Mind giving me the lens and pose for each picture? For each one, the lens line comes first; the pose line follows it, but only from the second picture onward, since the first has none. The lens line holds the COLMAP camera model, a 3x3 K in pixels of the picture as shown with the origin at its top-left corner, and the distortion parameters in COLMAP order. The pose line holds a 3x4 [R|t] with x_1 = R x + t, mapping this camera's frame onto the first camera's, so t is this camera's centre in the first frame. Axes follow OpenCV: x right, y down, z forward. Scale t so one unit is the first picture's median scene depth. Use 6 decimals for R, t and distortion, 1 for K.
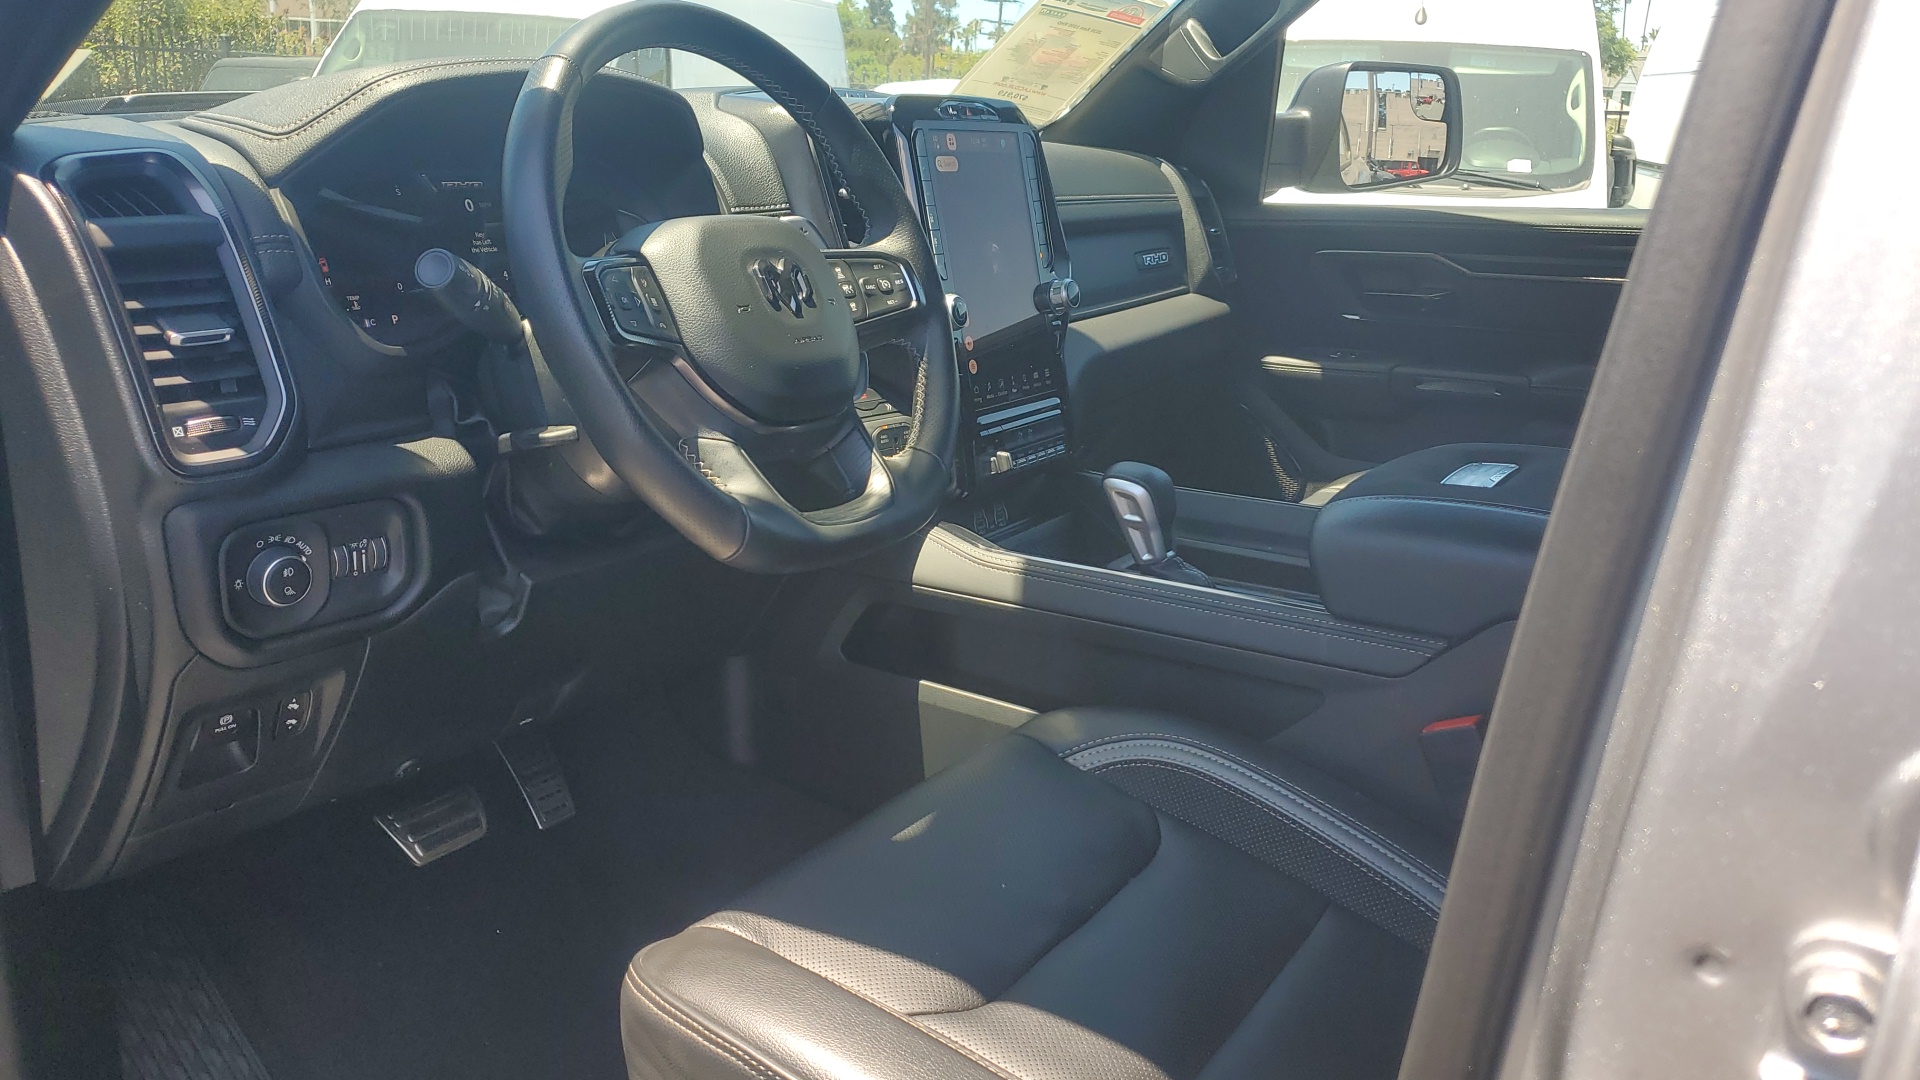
lens RADIAL K [[1515.7, 0, 966.7], [0, 1515.7, 526.2], [0, 0, 1]] dist [0.010010, 0.011844]
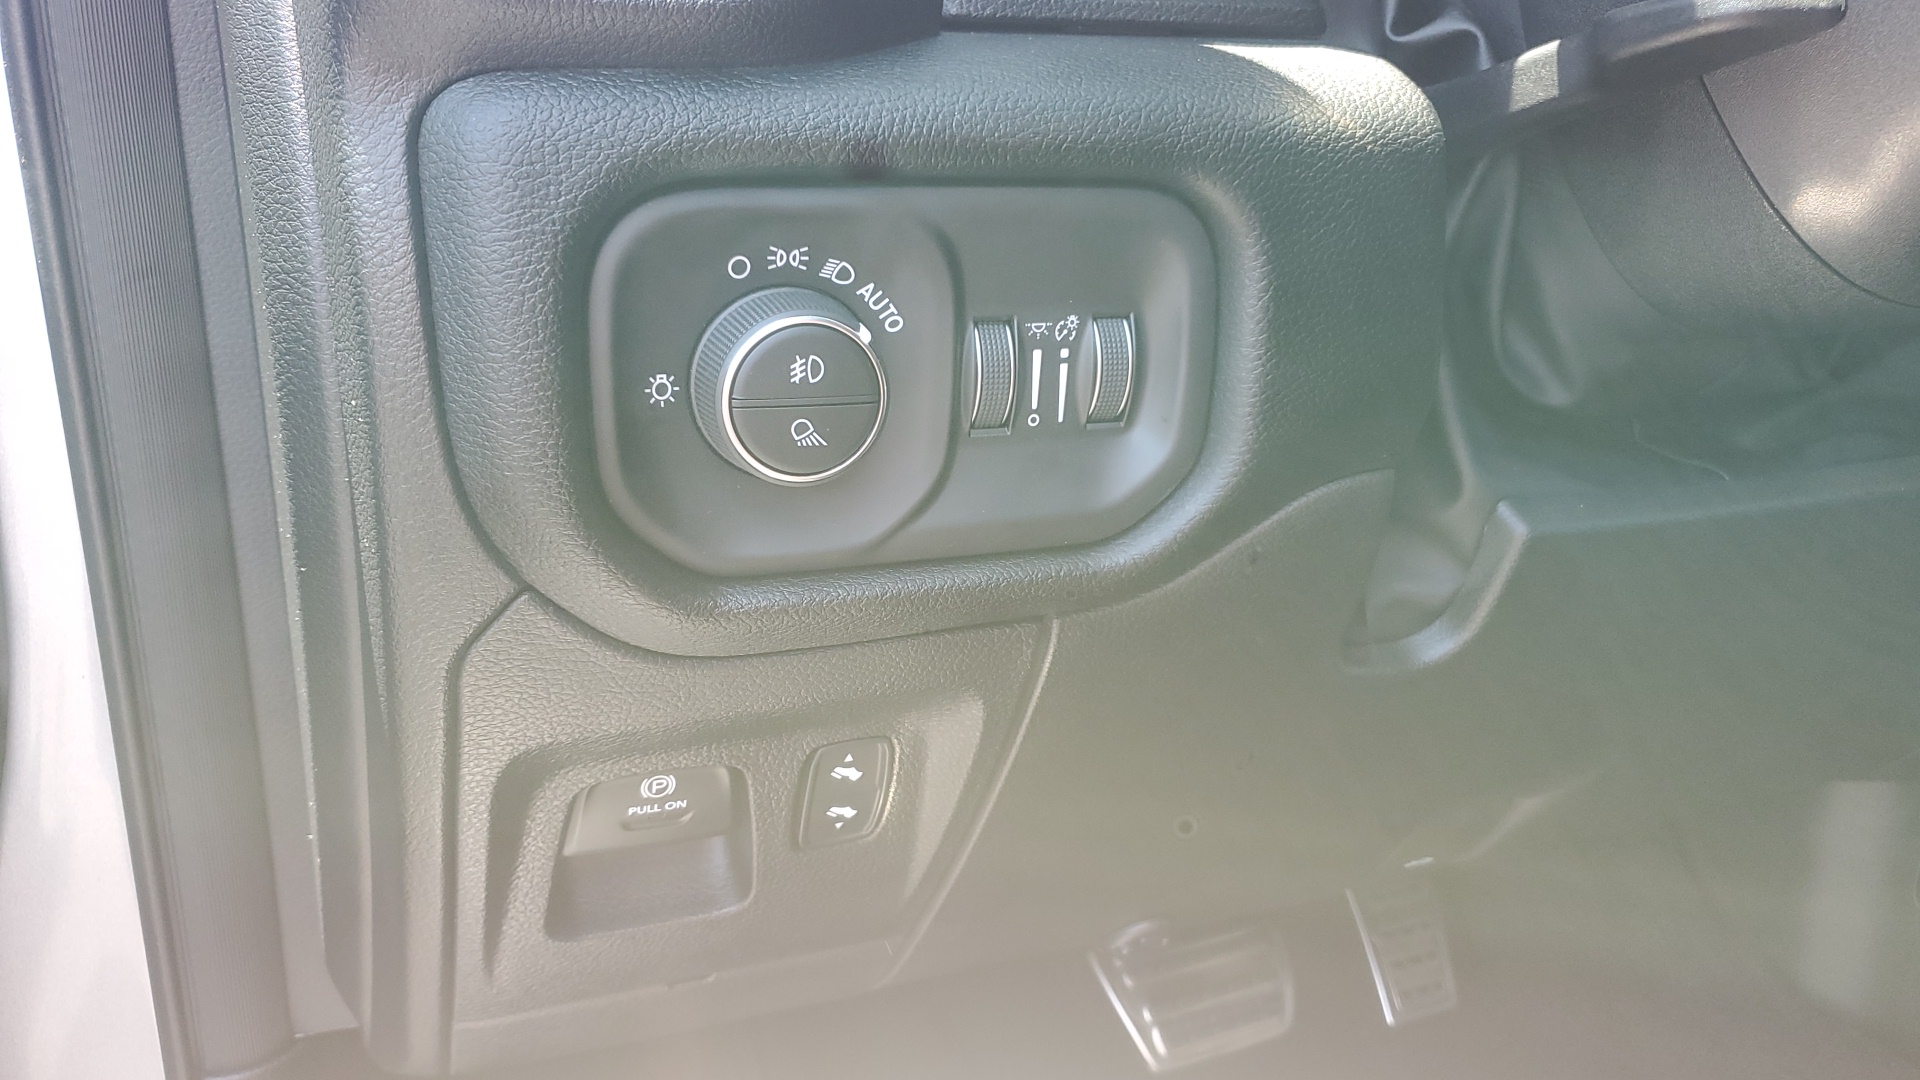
lens RADIAL K [[1544.8, 0, 964.5], [0, 1544.8, 566.7], [0, 0, 1]] dist [0.238351, -0.749032]
pose [[0.857252, 0.141125, -0.495180, -0.259484], [-0.124328, 0.989983, 0.066906, 0.044204], [0.499662, 0.004210, 0.866210, 0.742911]]
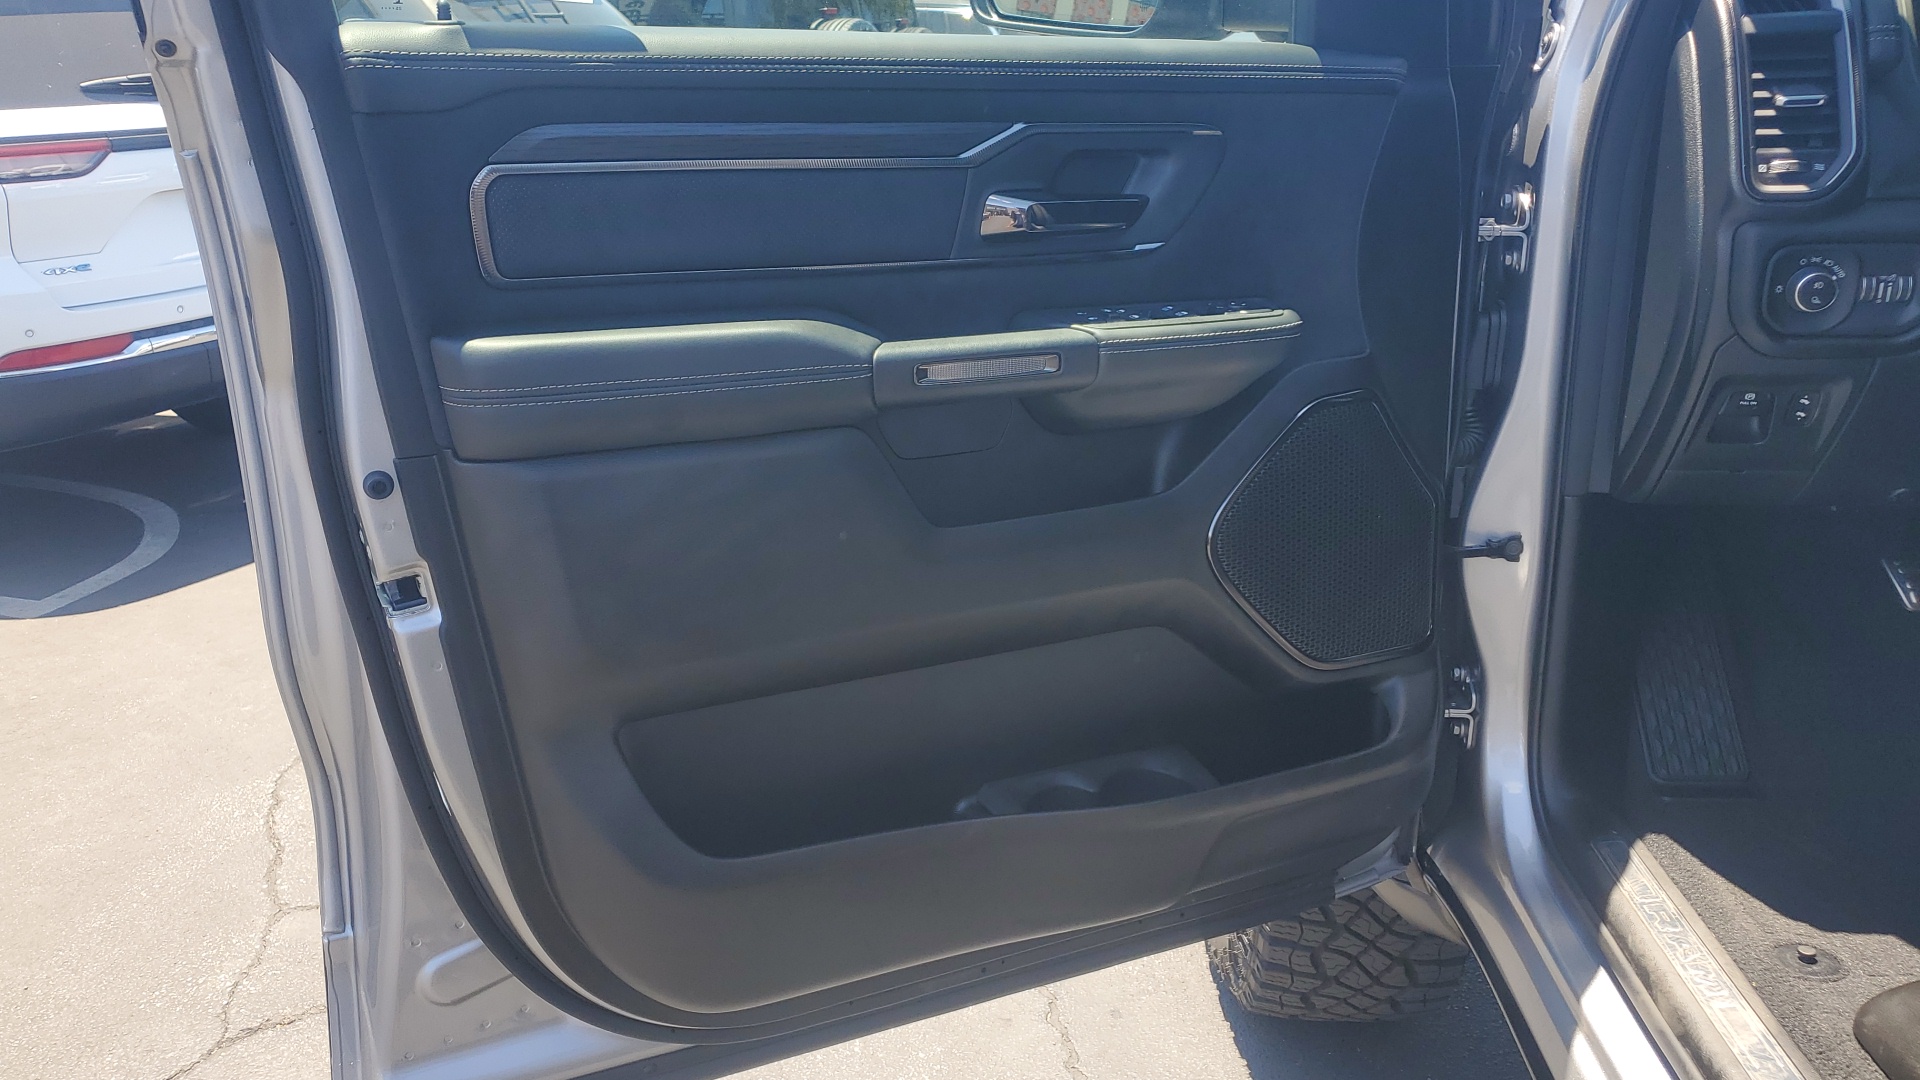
lens RADIAL K [[1515.7, 0, 966.7], [0, 1515.7, 526.2], [0, 0, 1]] dist [0.010010, 0.011844]
pose [[0.493809, 0.230583, -0.838441, 0.340854], [-0.181309, 0.970312, 0.160066, 0.154243], [0.850458, 0.072975, 0.520956, -0.297785]]
